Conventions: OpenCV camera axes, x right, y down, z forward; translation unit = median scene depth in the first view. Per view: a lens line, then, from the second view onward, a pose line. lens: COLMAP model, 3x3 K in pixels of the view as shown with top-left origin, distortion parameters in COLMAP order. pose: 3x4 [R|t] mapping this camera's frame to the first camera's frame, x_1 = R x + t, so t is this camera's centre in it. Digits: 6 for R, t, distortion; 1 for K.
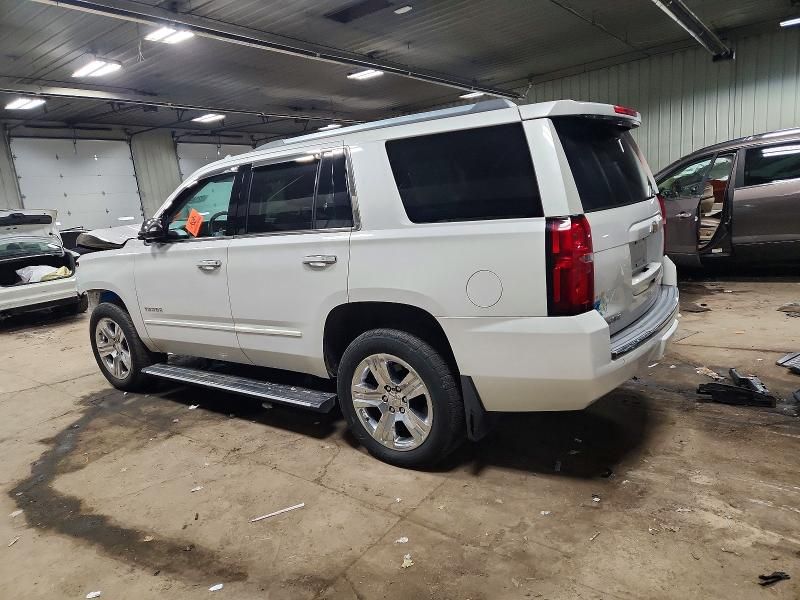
lens RADIAL K [[531.0, 0, 400.0], [0, 531.0, 300.0], [0, 0, 1]] dist [0.003158, 0.001392]
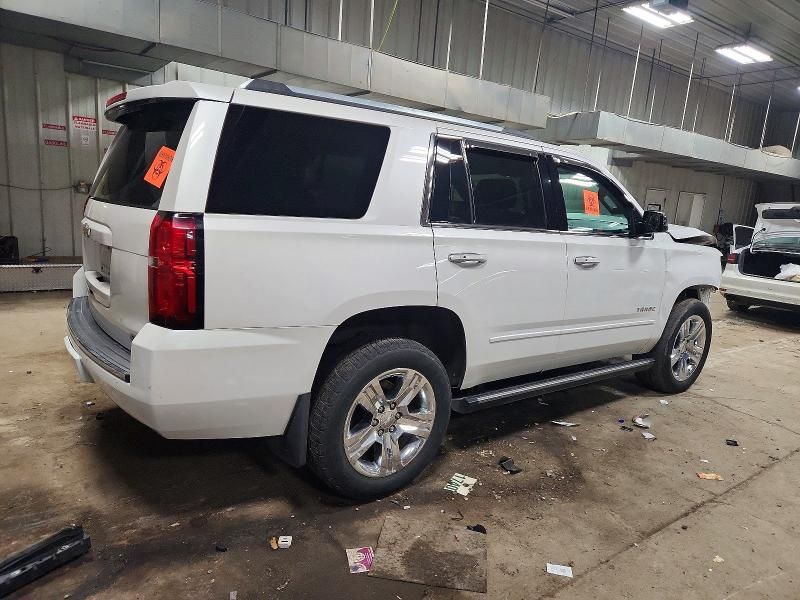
lens RADIAL K [[561.2, 0, 400.0], [0, 561.2, 300.0], [0, 0, 1]] dist [-0.008694, -0.006075]
pose [[-0.307894, 0.224746, -0.924495, 1.096976], [-0.219522, 0.928699, 0.298877, -0.371863], [0.925749, 0.294969, -0.236604, 1.580941]]
